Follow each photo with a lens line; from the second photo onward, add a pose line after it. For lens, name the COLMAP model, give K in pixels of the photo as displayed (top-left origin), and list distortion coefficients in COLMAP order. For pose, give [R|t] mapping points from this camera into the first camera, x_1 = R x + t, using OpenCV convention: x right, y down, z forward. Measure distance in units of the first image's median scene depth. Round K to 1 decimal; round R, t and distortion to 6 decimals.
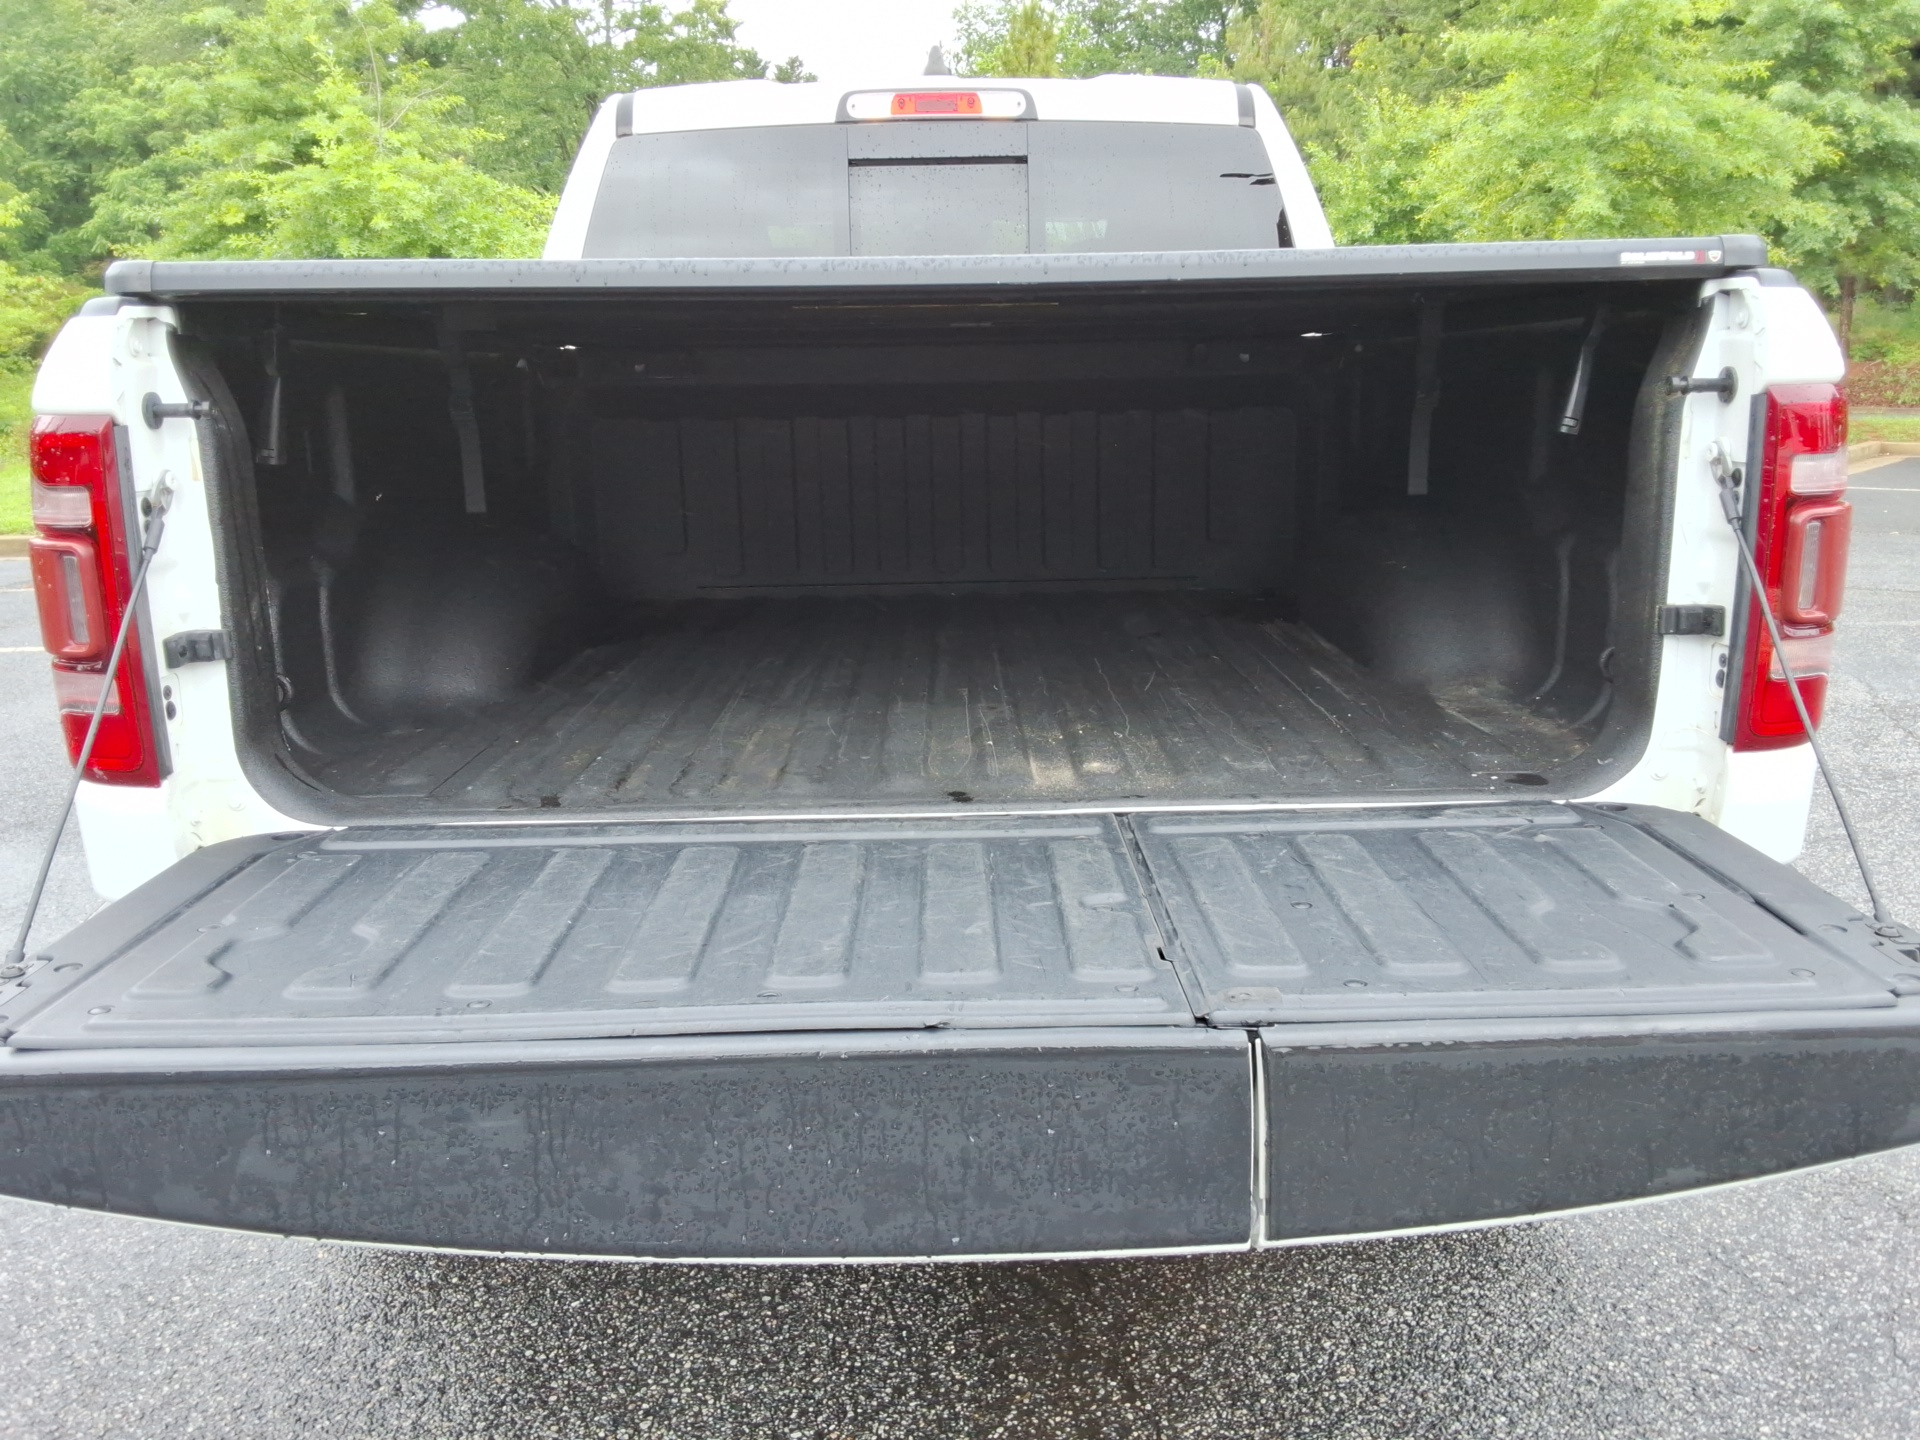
lens RADIAL K [[1534.2, 0, 968.9], [0, 1534.2, 708.0], [0, 0, 1]] dist [0.129428, -0.202867]
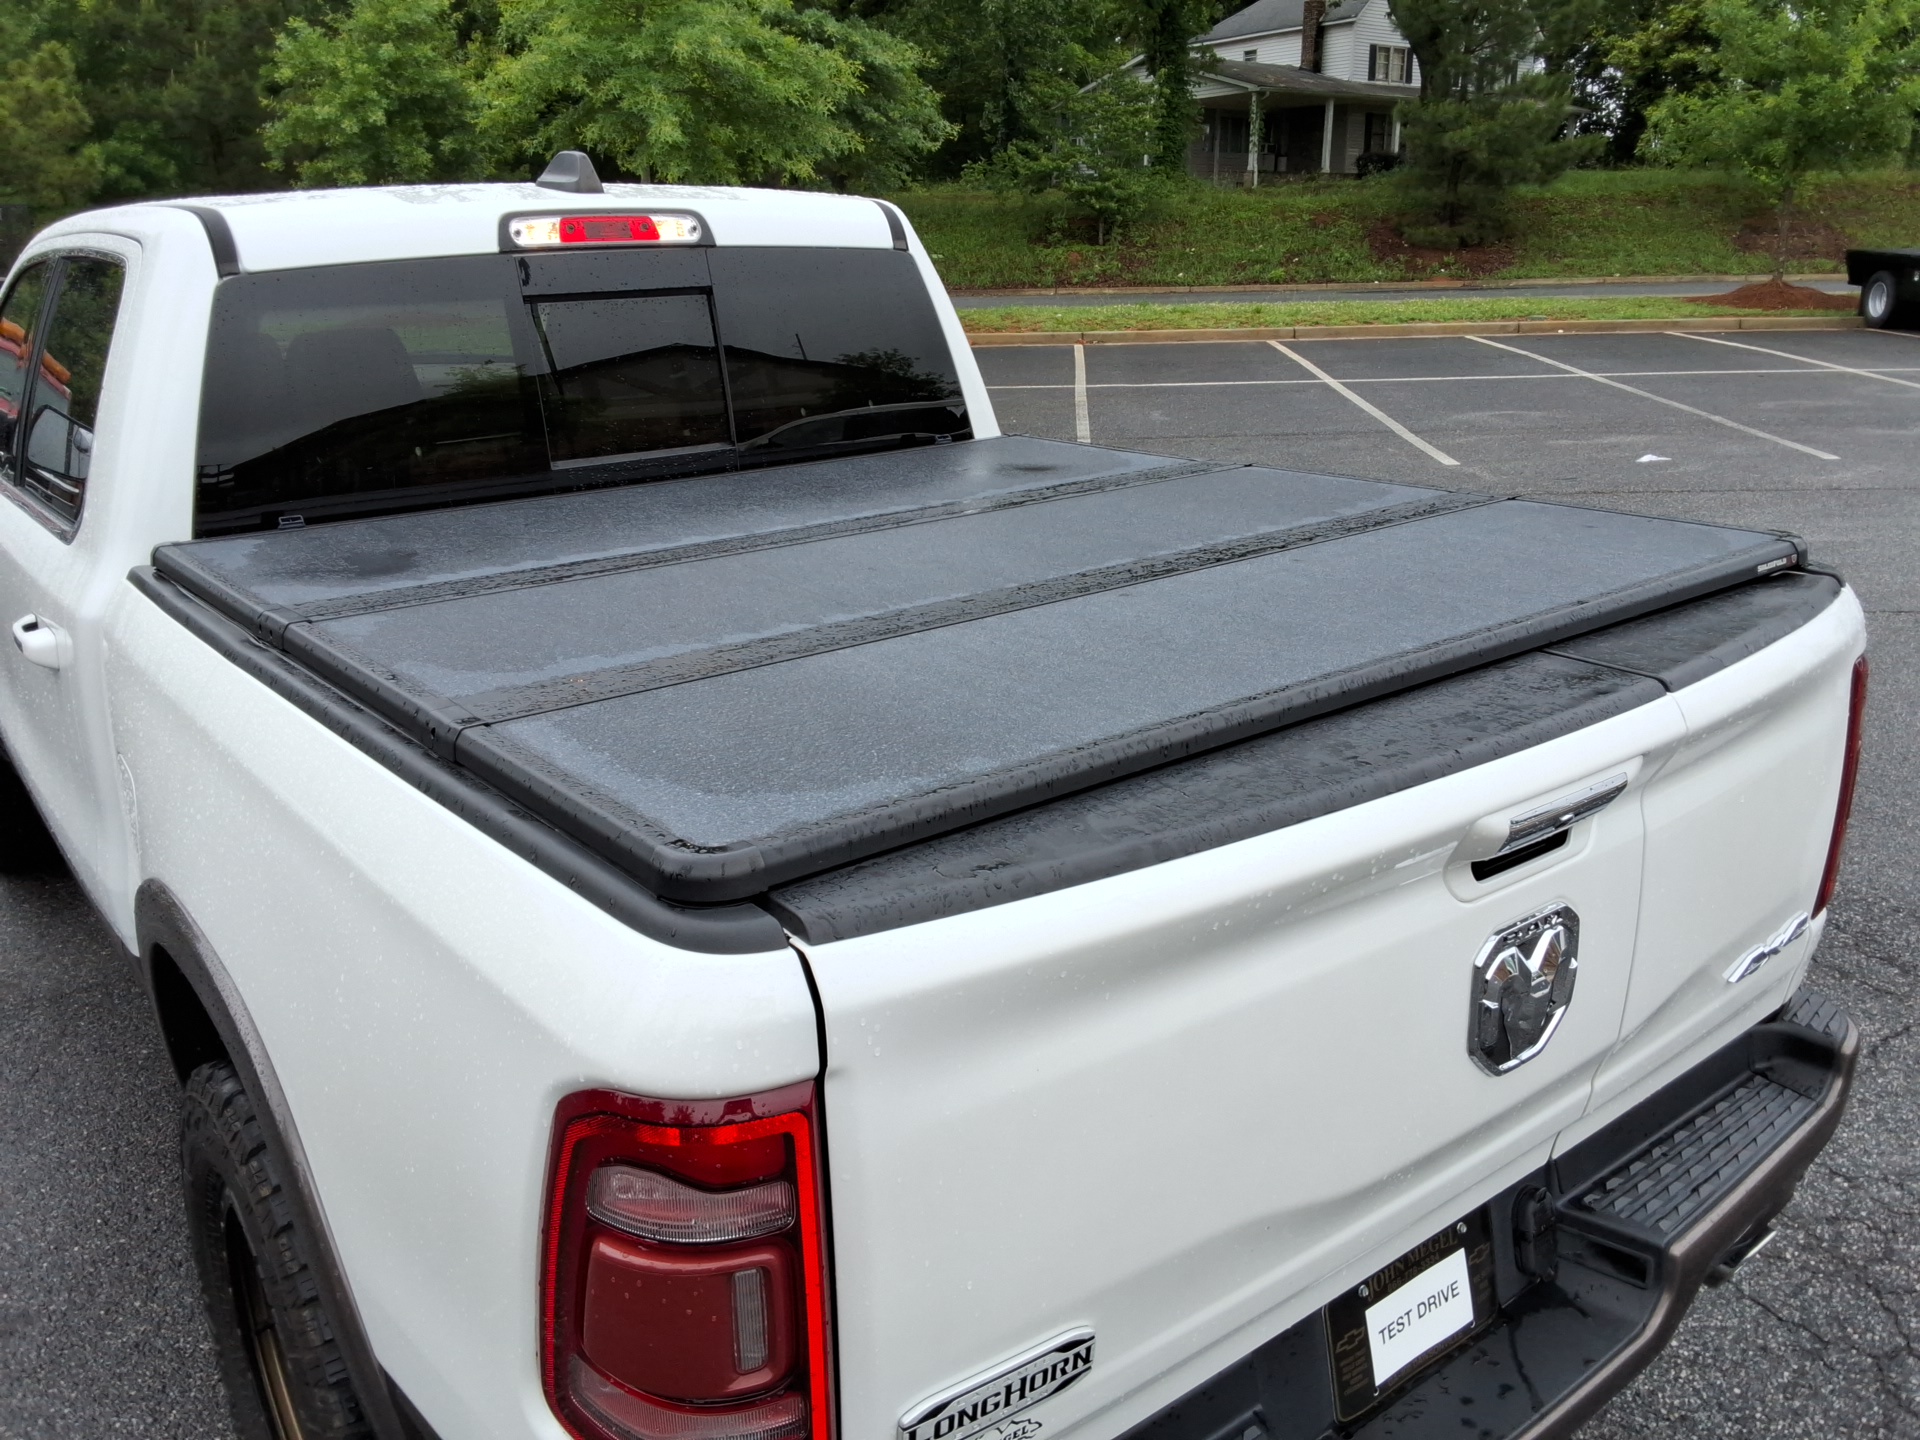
lens RADIAL K [[1540.1, 0, 968.5], [0, 1540.1, 706.4], [0, 0, 1]] dist [0.088332, -0.129140]
pose [[0.803379, -0.183885, 0.566364, -0.090165], [0.136386, 0.982663, 0.125586, -0.046296], [-0.579638, -0.023649, 0.814531, 0.036513]]
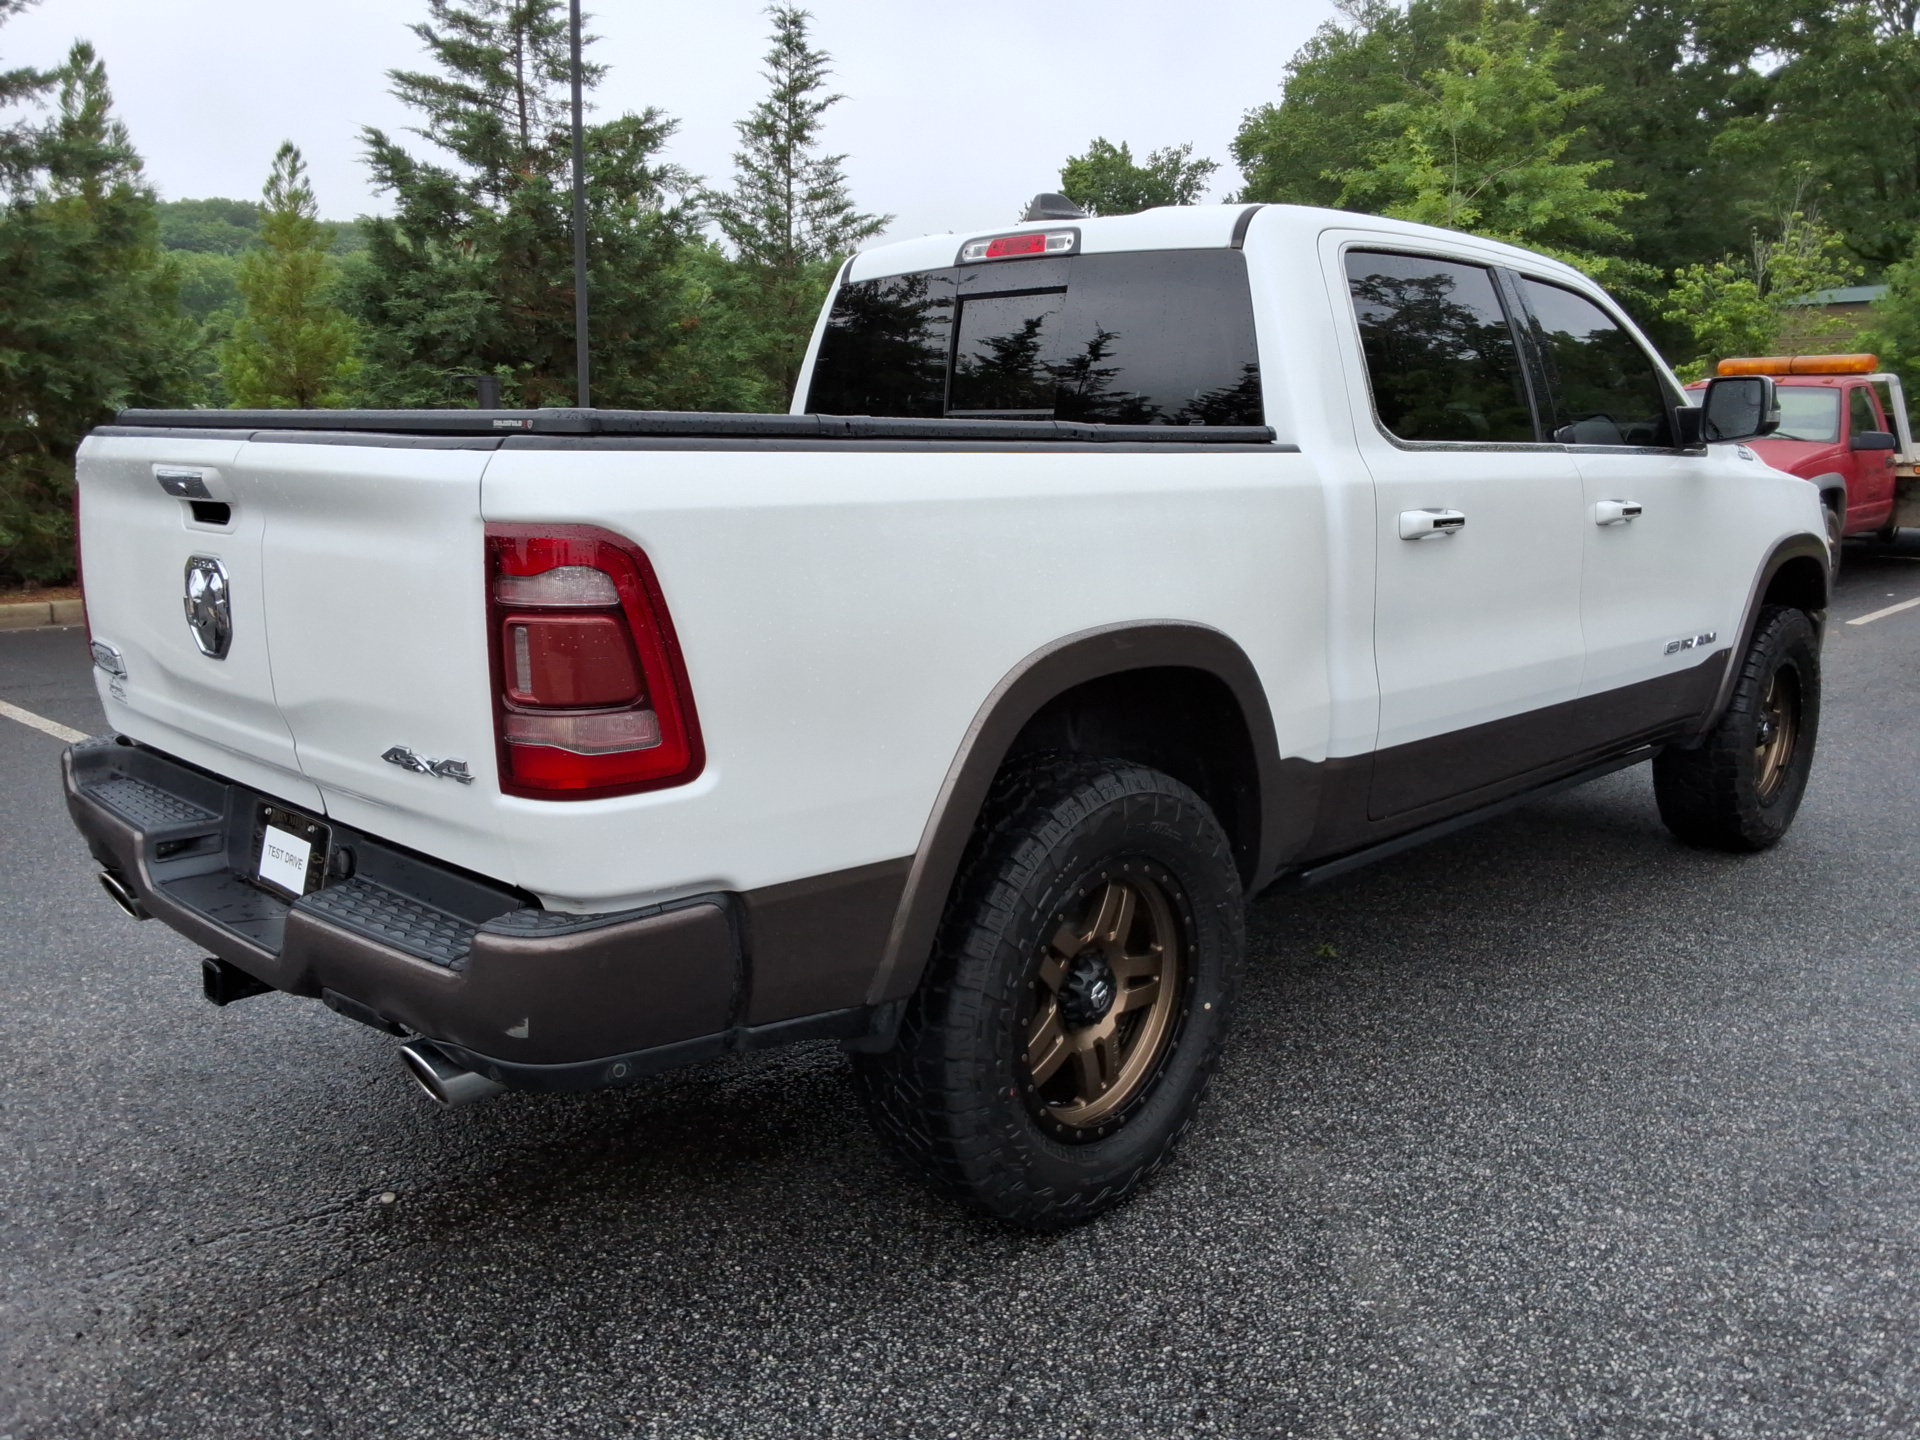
lens RADIAL K [[1534.2, 0, 968.9], [0, 1534.2, 708.0], [0, 0, 1]] dist [0.129428, -0.202867]
pose [[0.704790, 0.145861, -0.694259, 0.184763], [-0.167221, 0.985216, 0.037233, -0.017583], [0.689426, 0.089853, 0.718762, 0.035000]]
